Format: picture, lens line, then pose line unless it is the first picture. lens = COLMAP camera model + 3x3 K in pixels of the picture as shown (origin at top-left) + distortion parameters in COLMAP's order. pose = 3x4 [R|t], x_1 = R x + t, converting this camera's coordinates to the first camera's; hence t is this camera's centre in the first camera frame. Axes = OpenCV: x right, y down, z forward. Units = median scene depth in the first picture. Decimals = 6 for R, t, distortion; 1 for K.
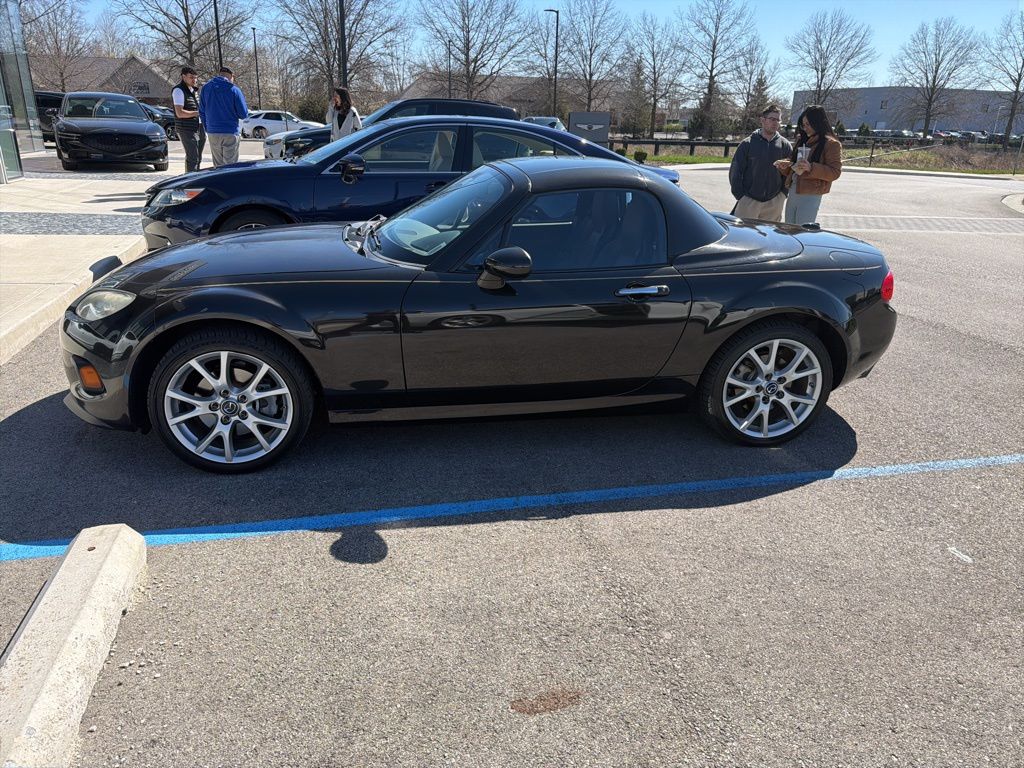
lens RADIAL K [[732.0, 0, 504.2], [0, 732.0, 377.4], [0, 0, 1]] dist [0.018600, -0.022919]
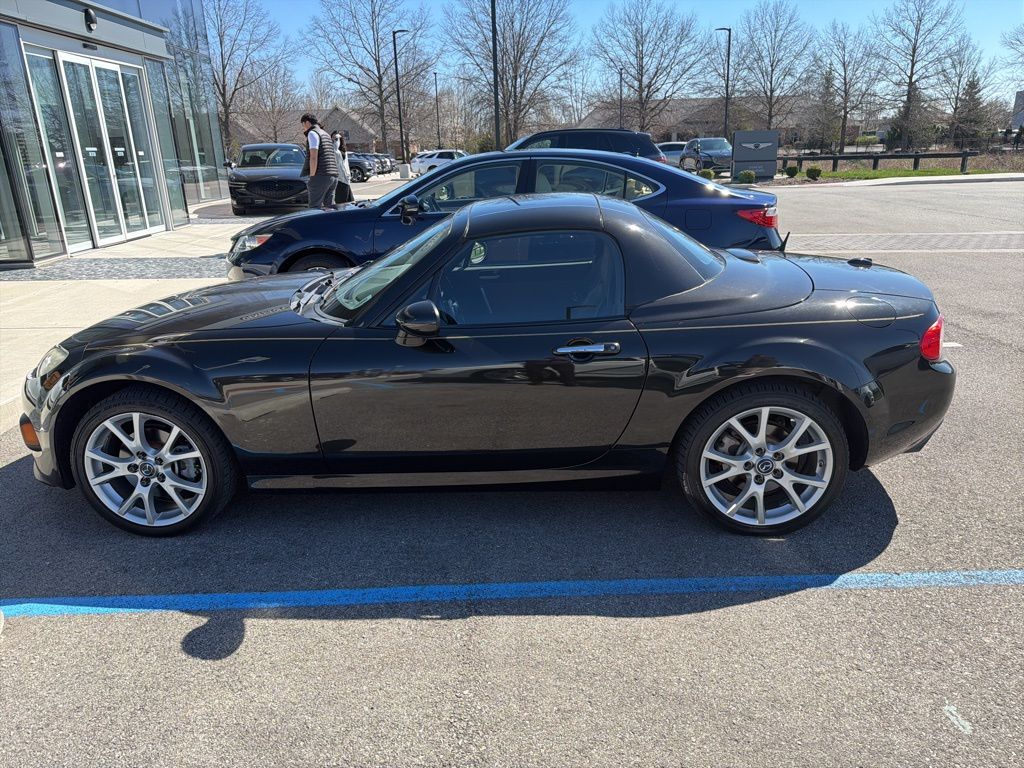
lens RADIAL K [[732.0, 0, 514.6], [0, 732.0, 379.3], [0, 0, 1]] dist [0.018600, -0.022919]
pose [[0.973525, 0.011836, -0.228276, 0.230492], [-0.019222, 0.999360, -0.030158, -0.042291], [0.227773, 0.033747, 0.973129, 0.117110]]
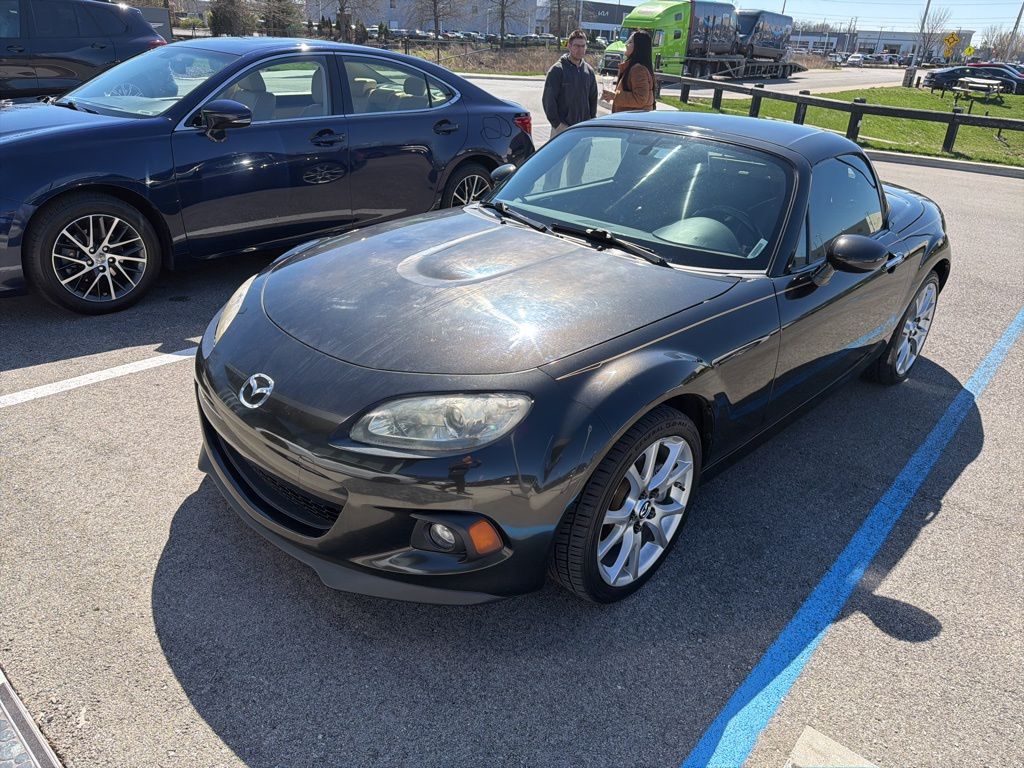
lens RADIAL K [[732.0, 0, 508.5], [0, 732.0, 374.9], [0, 0, 1]] dist [0.018600, -0.022919]
pose [[0.814621, -0.233698, 0.530828, -0.612078], [0.168242, 0.971092, 0.169336, -0.172682], [-0.555056, -0.048637, 0.830390, 0.343701]]
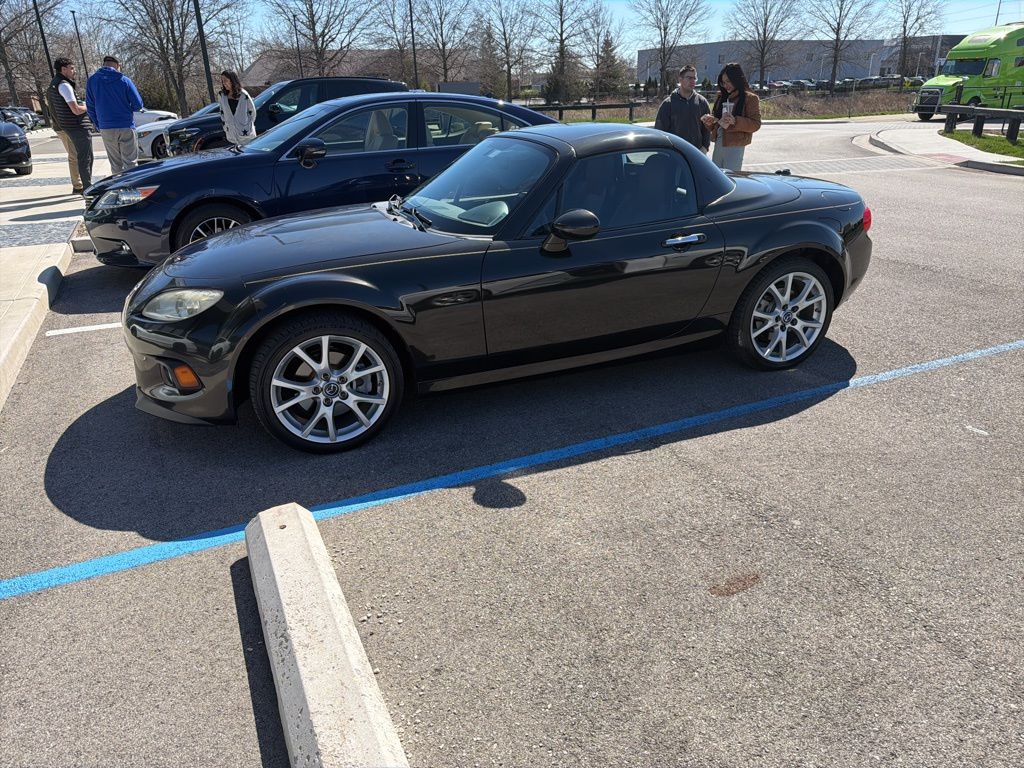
lens RADIAL K [[732.0, 0, 505.1], [0, 732.0, 388.0], [0, 0, 1]] dist [0.018600, -0.022919]
pose [[0.979685, -0.124516, 0.157207, -0.213456], [0.117085, 0.991558, 0.055714, 0.007731], [-0.162817, -0.036175, 0.985993, -0.046260]]
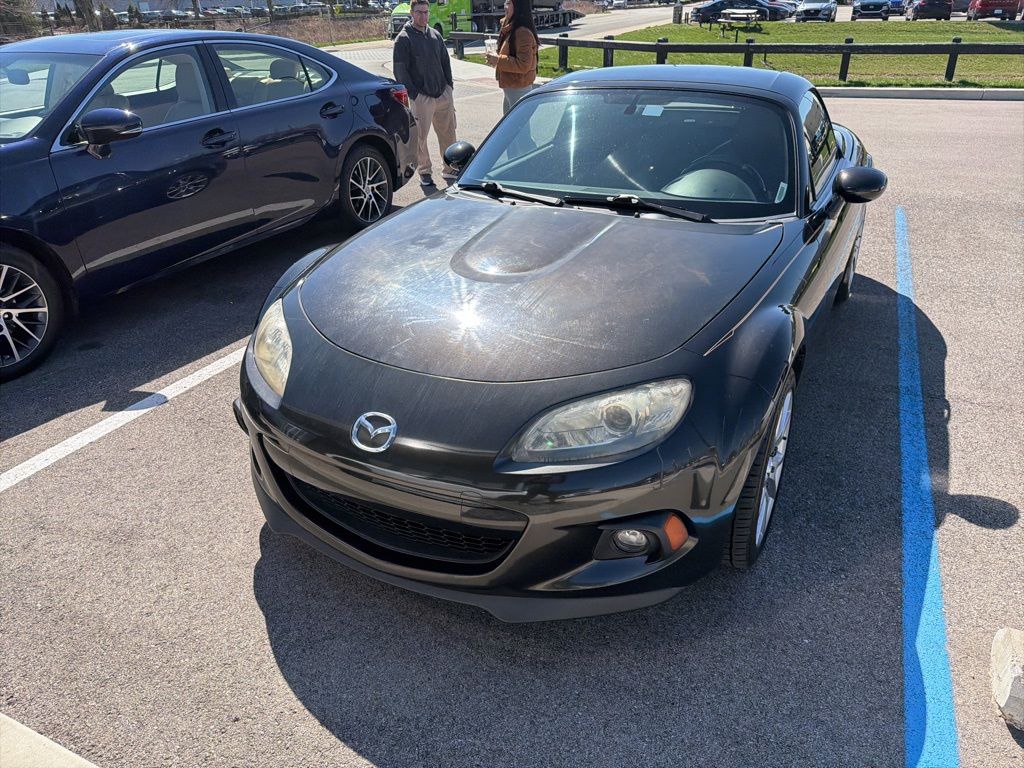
lens RADIAL K [[732.0, 0, 509.1], [0, 732.0, 376.1], [0, 0, 1]] dist [0.018600, -0.022919]
pose [[0.617912, -0.399406, 0.677244, -0.727018], [0.303675, 0.915758, 0.262999, -0.229969], [-0.725235, 0.043152, 0.687147, 0.491331]]
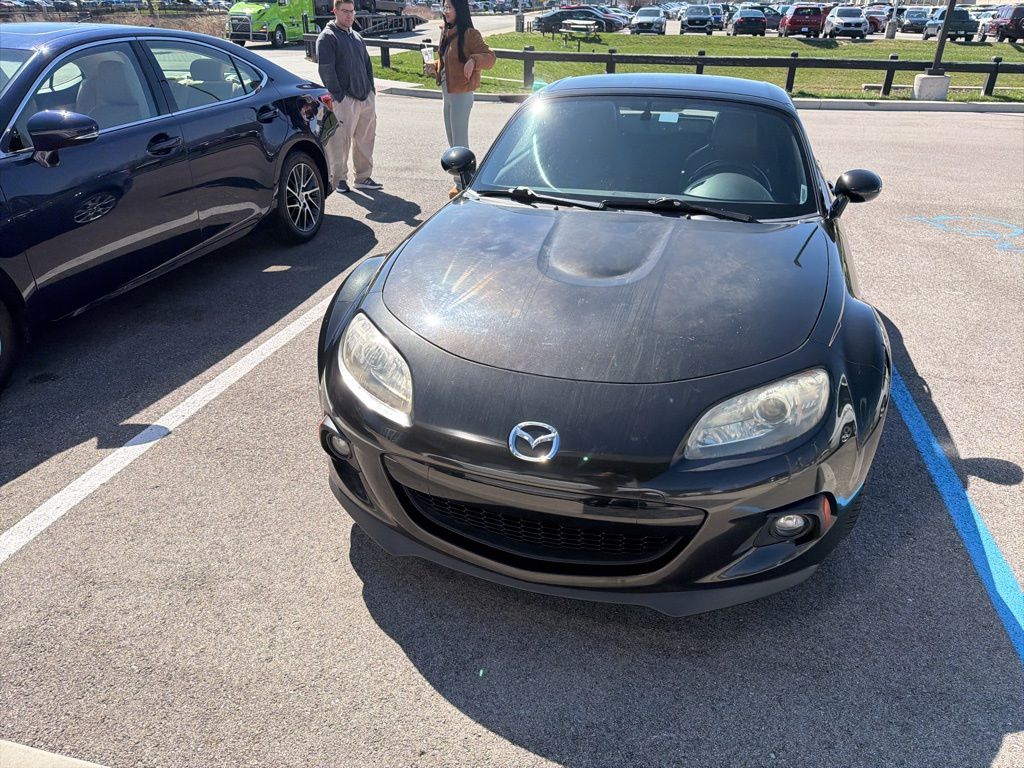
lens RADIAL K [[732.0, 0, 510.6], [0, 732.0, 383.4], [0, 0, 1]] dist [0.018600, -0.022919]
pose [[0.444852, -0.435170, 0.782773, -0.826479], [0.303751, 0.895523, 0.325229, -0.286051], [-0.842521, 0.093090, 0.530559, 0.636248]]
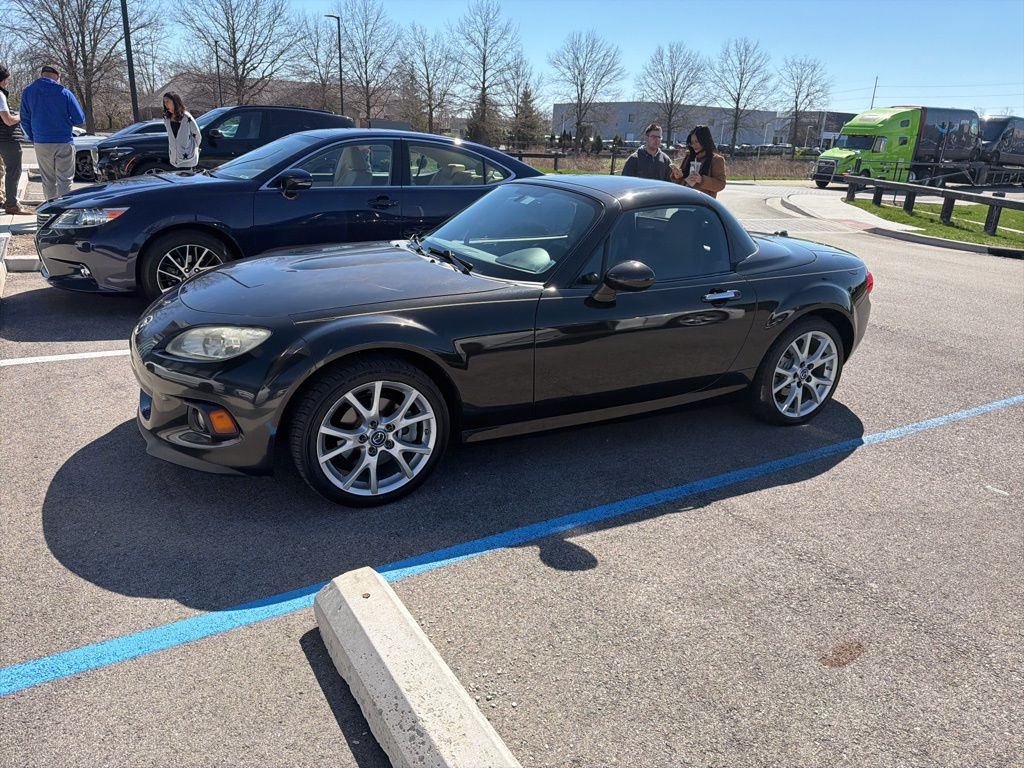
lens RADIAL K [[732.0, 0, 508.1], [0, 732.0, 376.5], [0, 0, 1]] dist [0.018600, -0.022919]
pose [[0.953321, -0.082860, 0.290368, -0.350488], [0.085666, 0.996319, 0.003059, -0.020558], [-0.289553, 0.021958, 0.956910, 0.016138]]
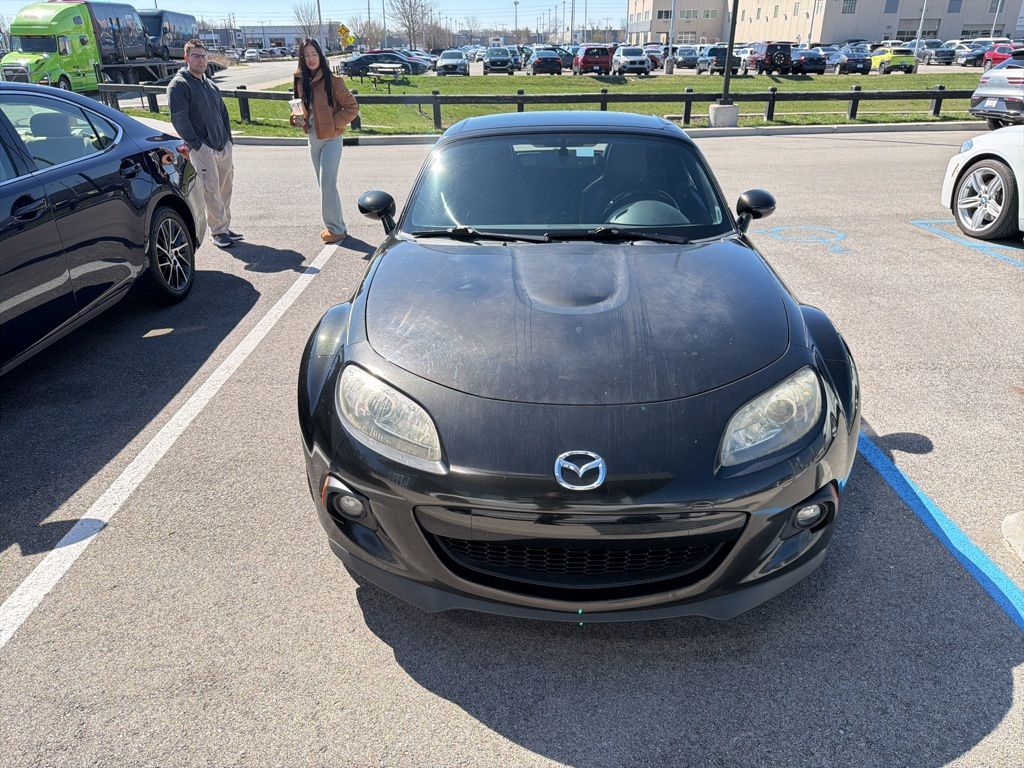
lens RADIAL K [[732.0, 0, 509.1], [0, 732.0, 379.5], [0, 0, 1]] dist [0.018600, -0.022919]
pose [[0.210499, -0.431821, 0.877052, -0.866825], [0.338182, 0.873928, 0.349117, -0.326309], [-0.917236, 0.223115, 0.329996, 0.743303]]
